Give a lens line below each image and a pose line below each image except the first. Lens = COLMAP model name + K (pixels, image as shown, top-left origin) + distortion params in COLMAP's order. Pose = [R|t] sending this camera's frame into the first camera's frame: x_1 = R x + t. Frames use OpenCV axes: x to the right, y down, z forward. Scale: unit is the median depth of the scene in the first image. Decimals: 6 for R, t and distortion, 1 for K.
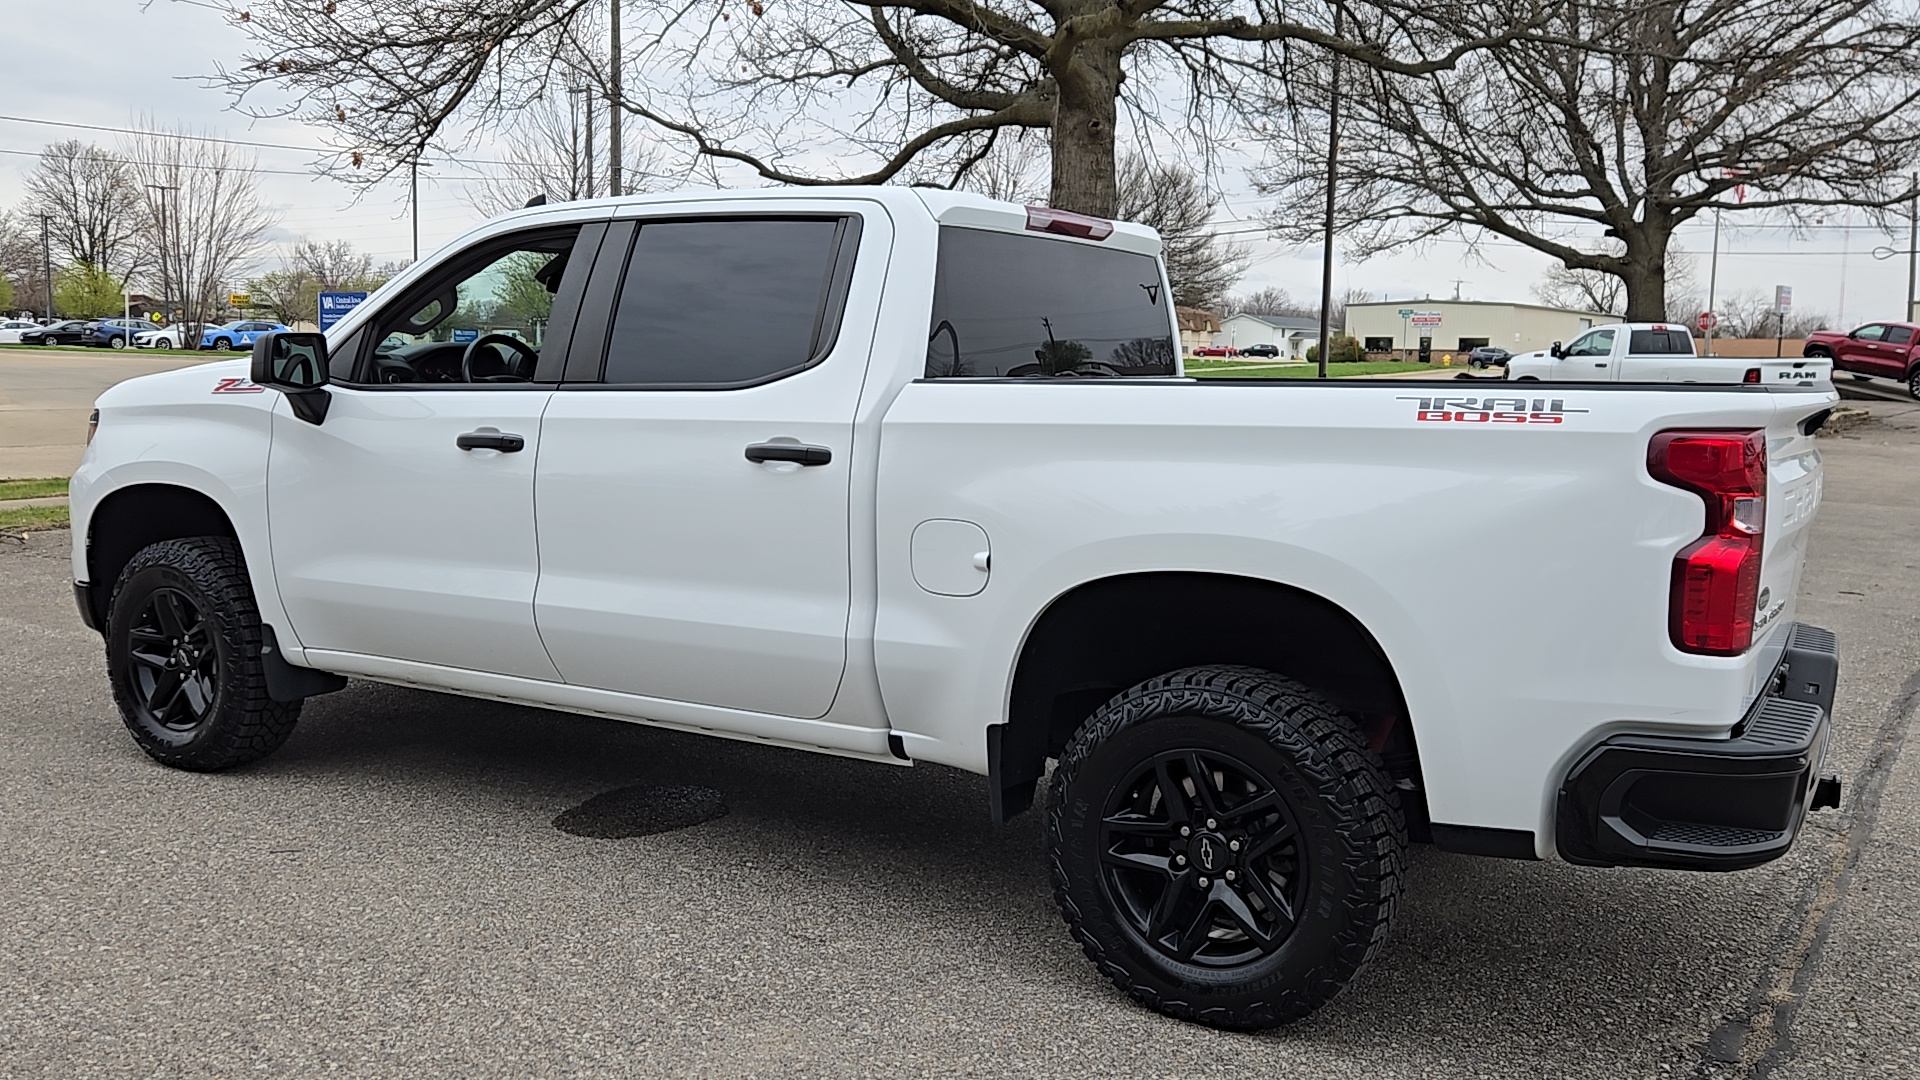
lens RADIAL K [[1593.2, 0, 957.2], [0, 1593.2, 528.7], [0, 0, 1]] dist [0.019650, -0.010275]
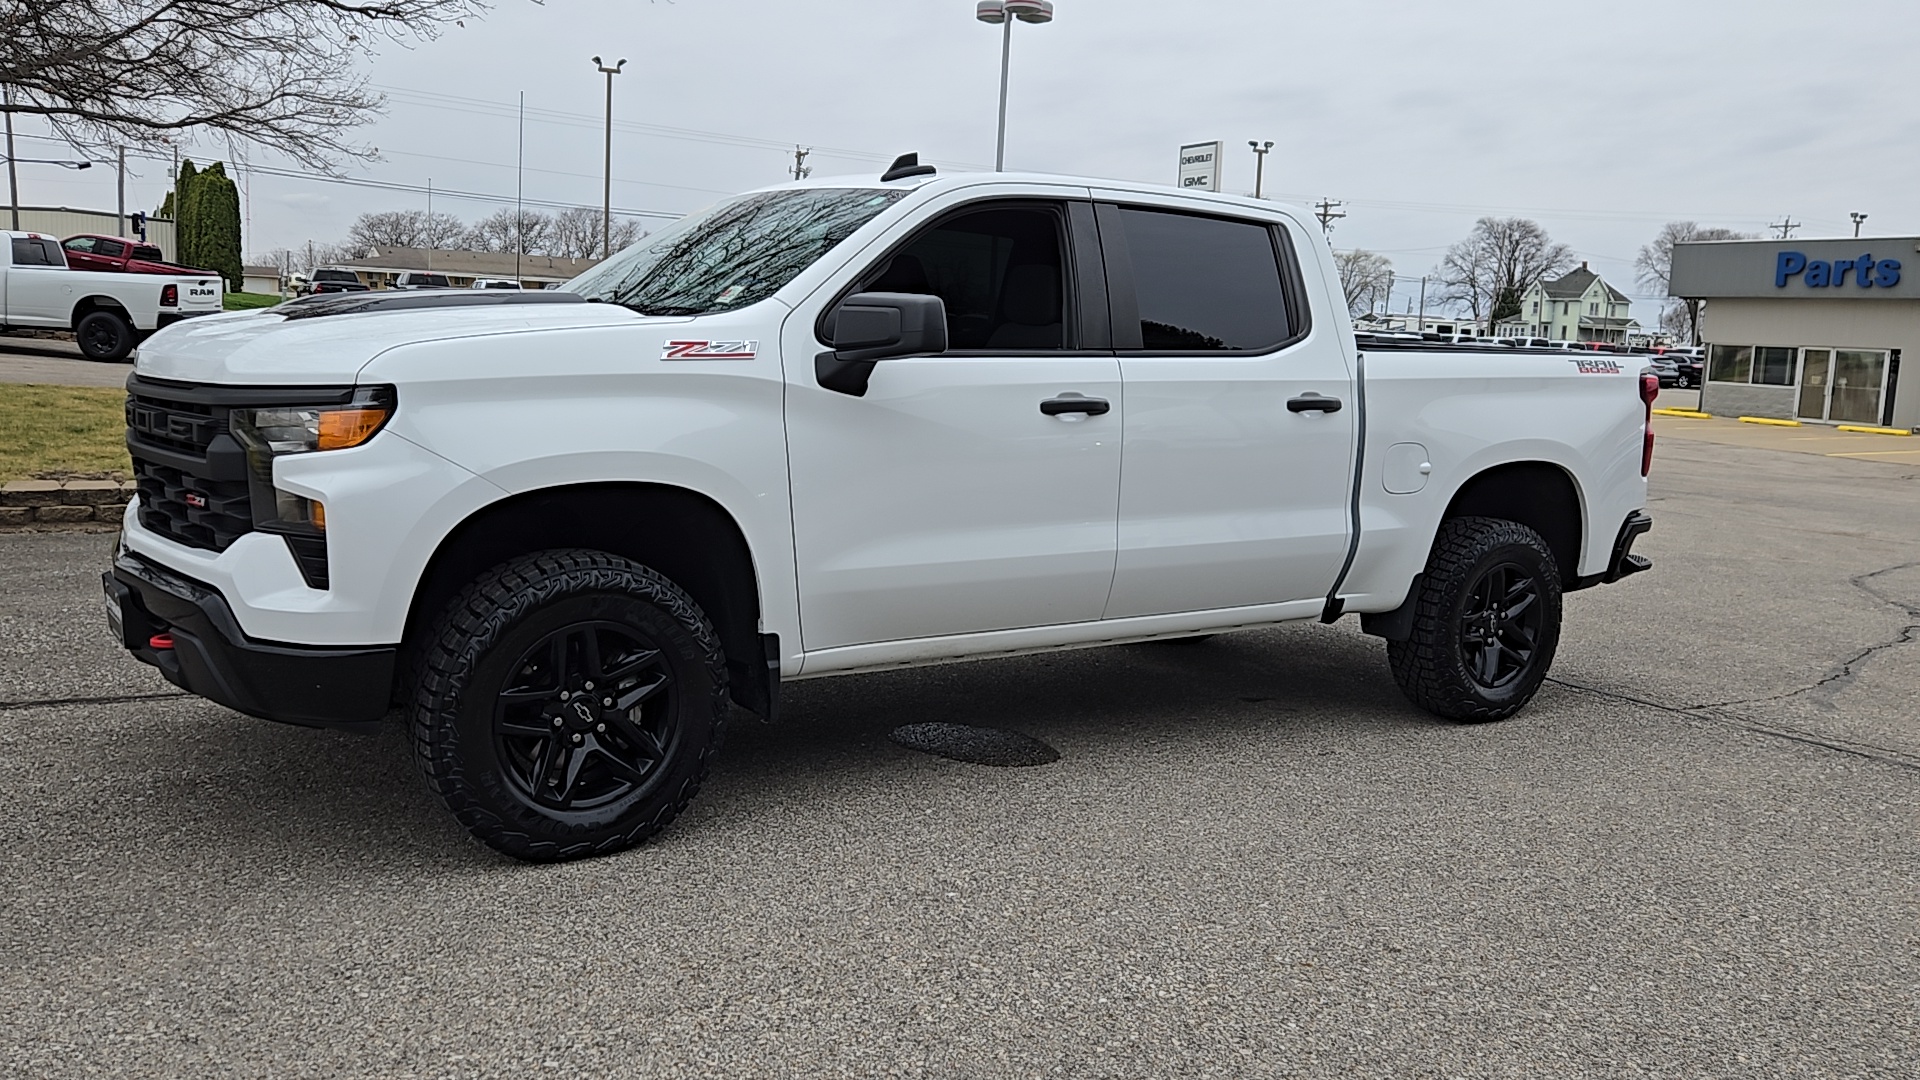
lens RADIAL K [[1593.2, 0, 957.2], [0, 1593.2, 528.7], [0, 0, 1]] dist [0.019650, -0.010275]
pose [[0.414955, -0.113248, 0.902767, -0.208832], [0.059168, 0.993482, 0.097432, -0.013145], [-0.907916, 0.012986, 0.418951, 0.101483]]
